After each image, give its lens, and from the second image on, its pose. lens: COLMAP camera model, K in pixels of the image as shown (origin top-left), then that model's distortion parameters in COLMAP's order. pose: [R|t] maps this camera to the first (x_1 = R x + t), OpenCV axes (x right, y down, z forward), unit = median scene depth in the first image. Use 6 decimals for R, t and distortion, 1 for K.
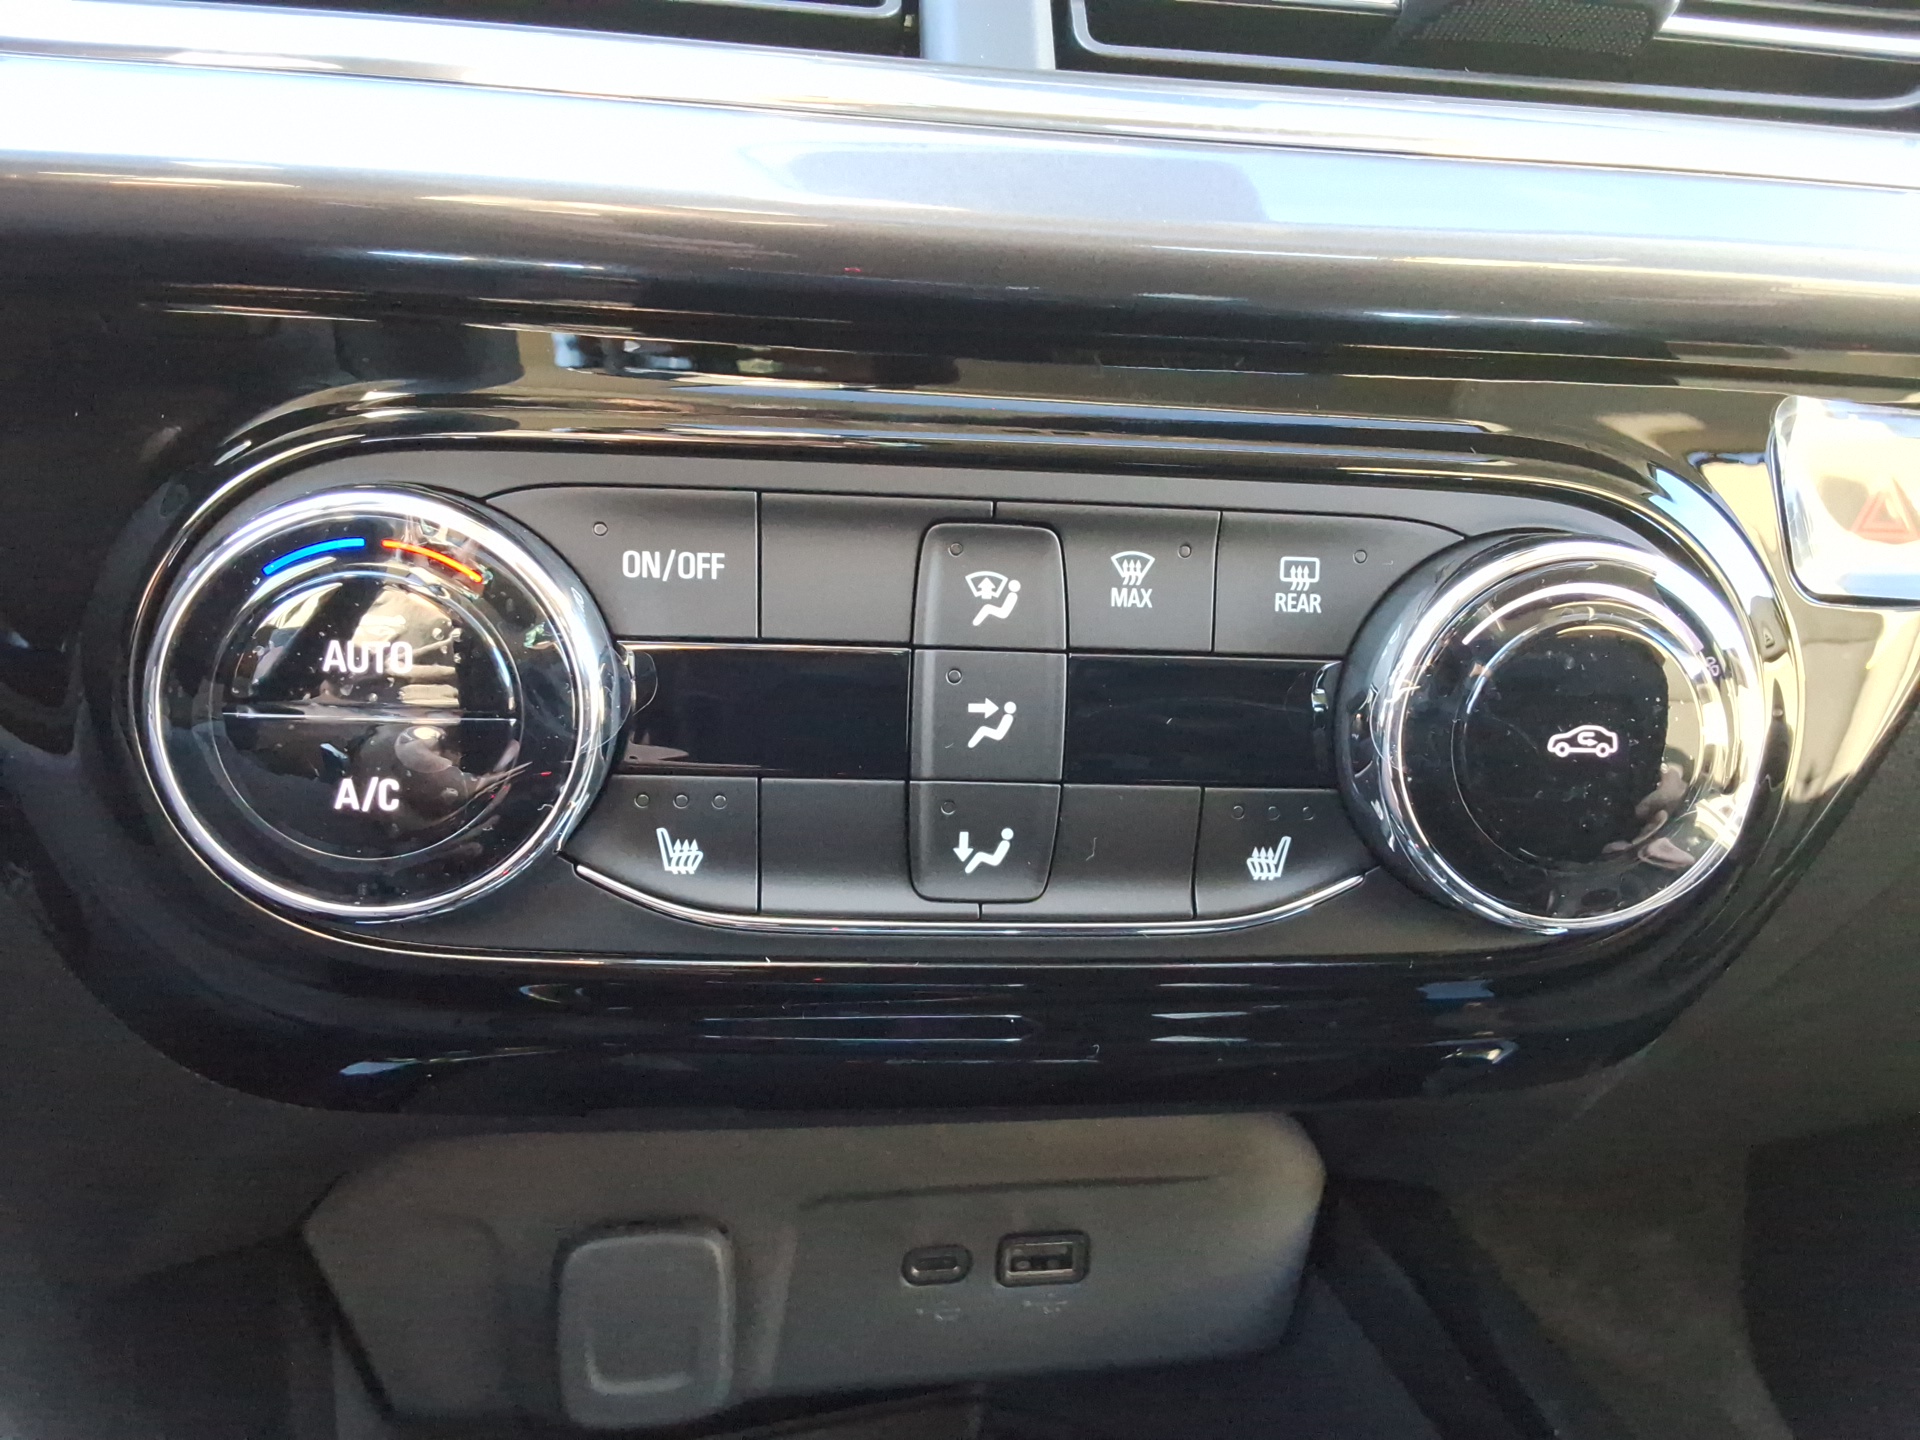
lens RADIAL K [[1538.3, 0, 990.2], [0, 1538.3, 726.6], [0, 0, 1]] dist [0.118450, -0.189857]
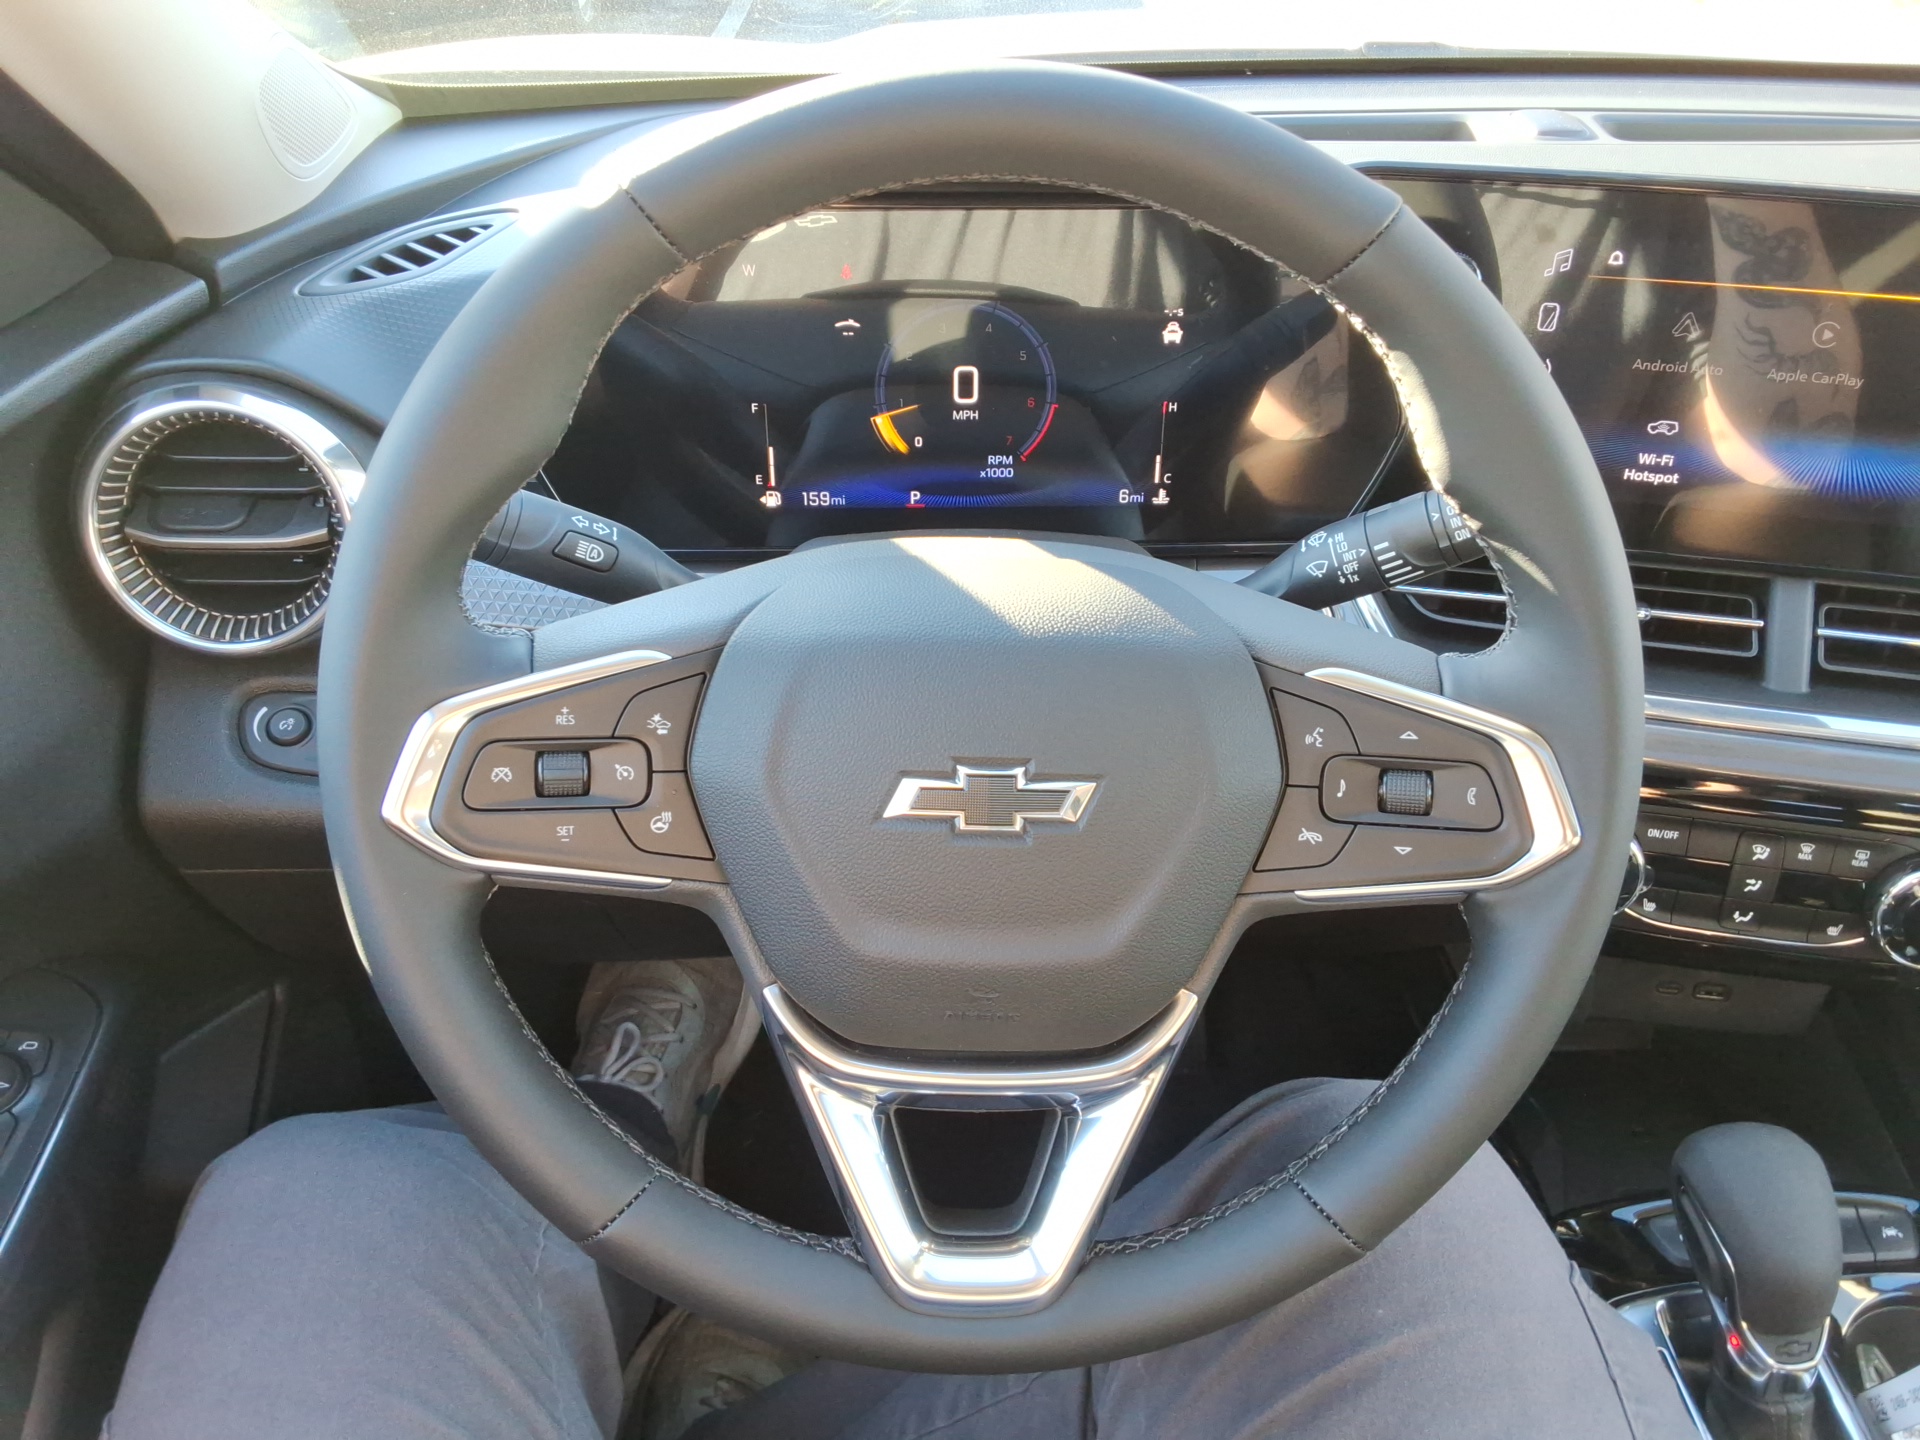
lens RADIAL K [[1520.5, 0, 970.7], [0, 1520.5, 712.2], [0, 0, 1]] dist [0.126364, -0.212100]
pose [[0.941881, 0.130938, -0.309380, -0.402509], [-0.029366, 0.949482, 0.312445, -0.901205], [0.334662, -0.285200, 0.898144, -1.662290]]
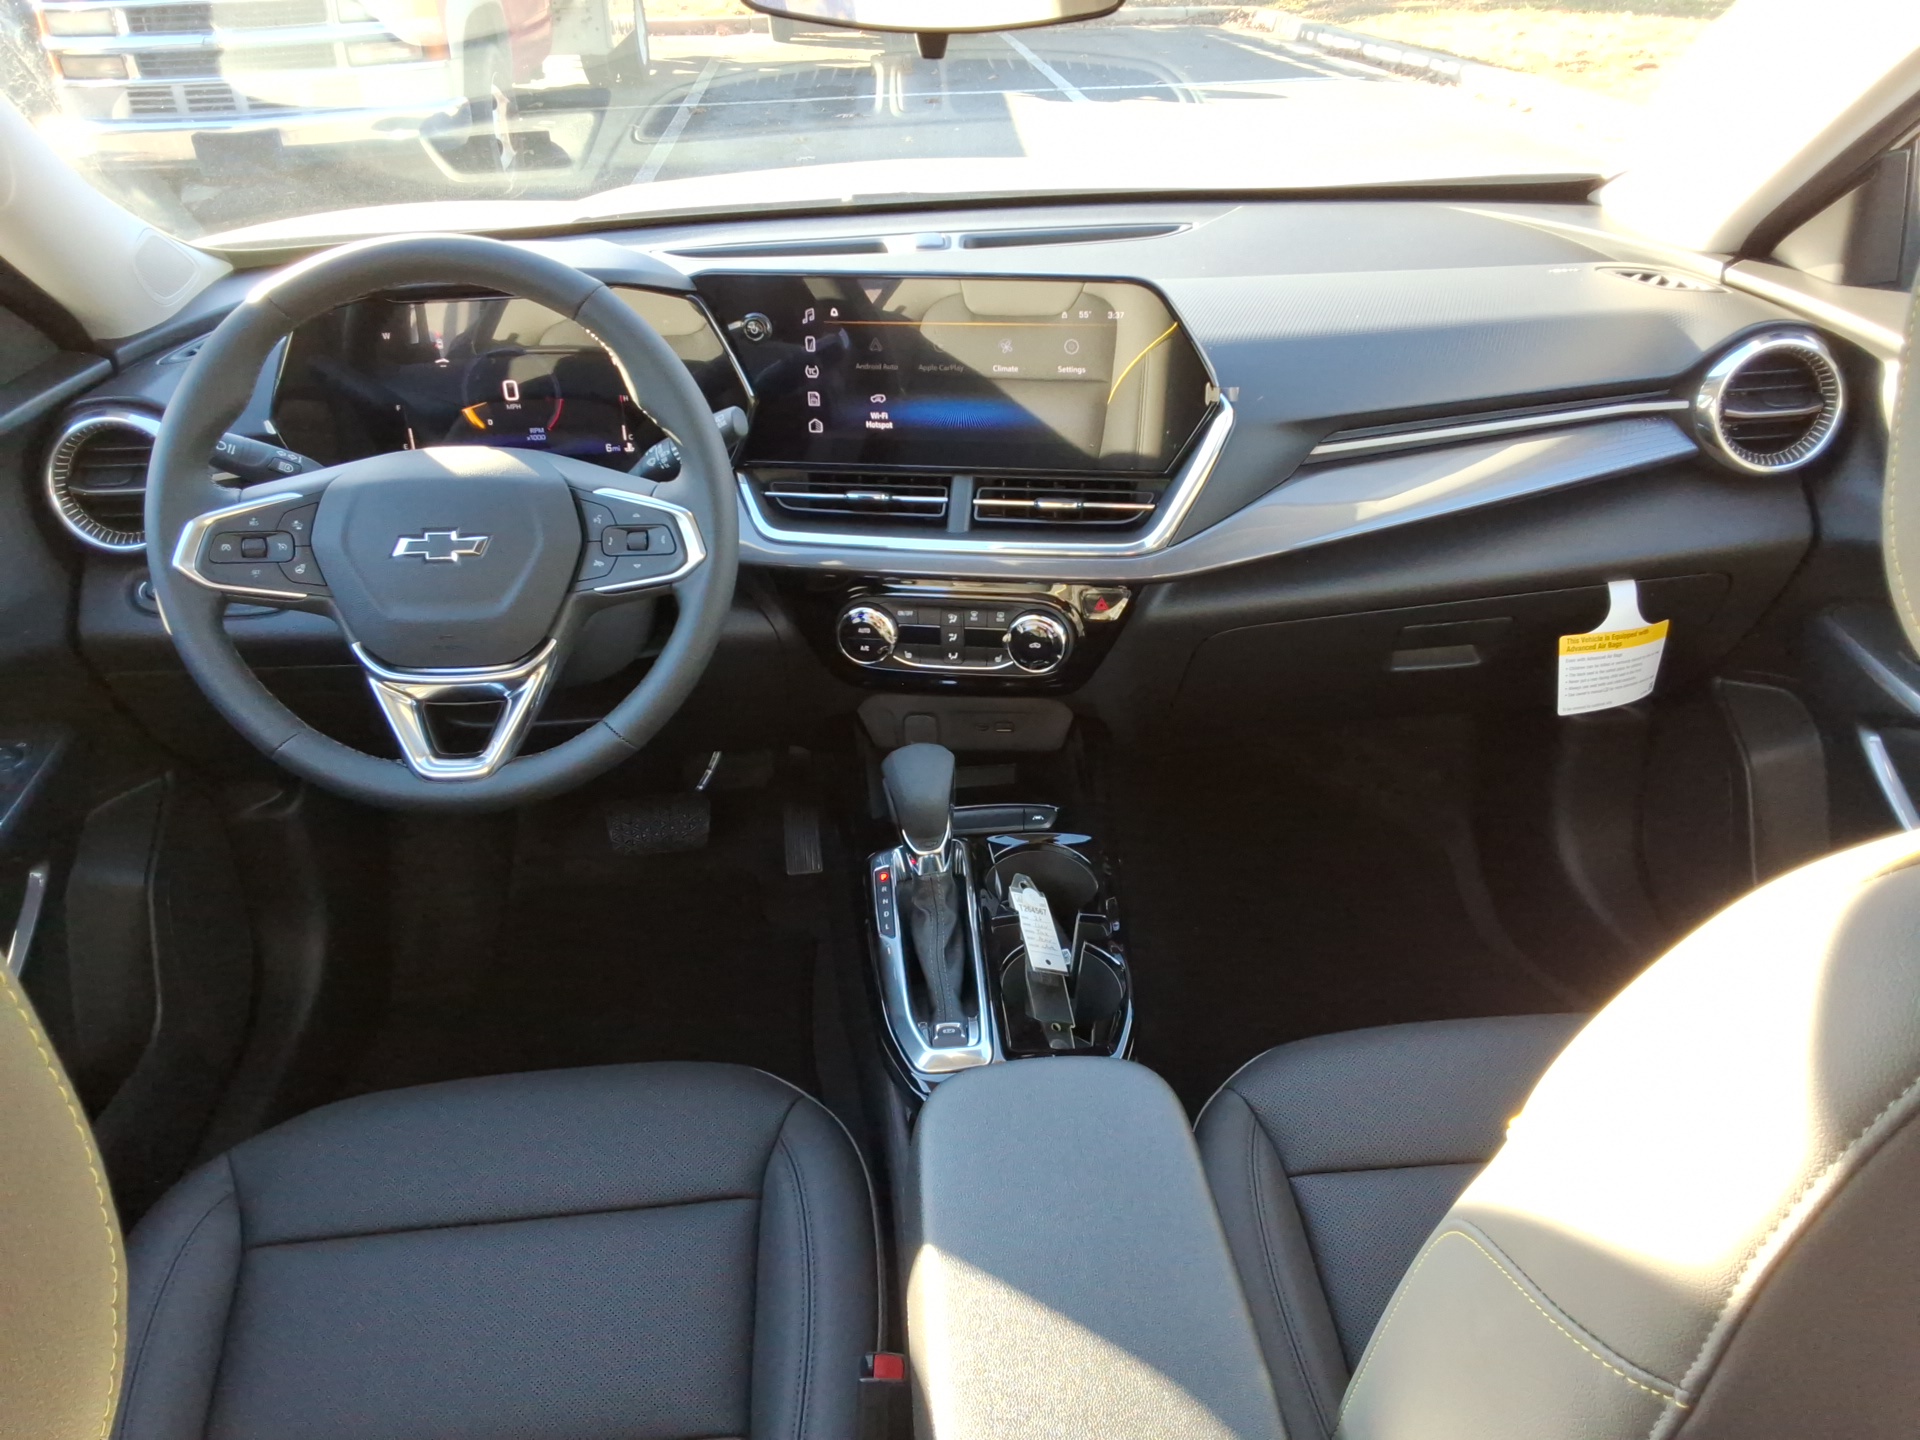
lens RADIAL K [[1538.3, 0, 990.2], [0, 1538.3, 726.6], [0, 0, 1]] dist [0.118450, -0.189857]
pose [[0.950505, 0.059193, -0.305019, 1.392214], [0.020251, 0.967796, 0.250919, -0.816807], [0.310049, -0.244677, 0.918696, -3.238103]]
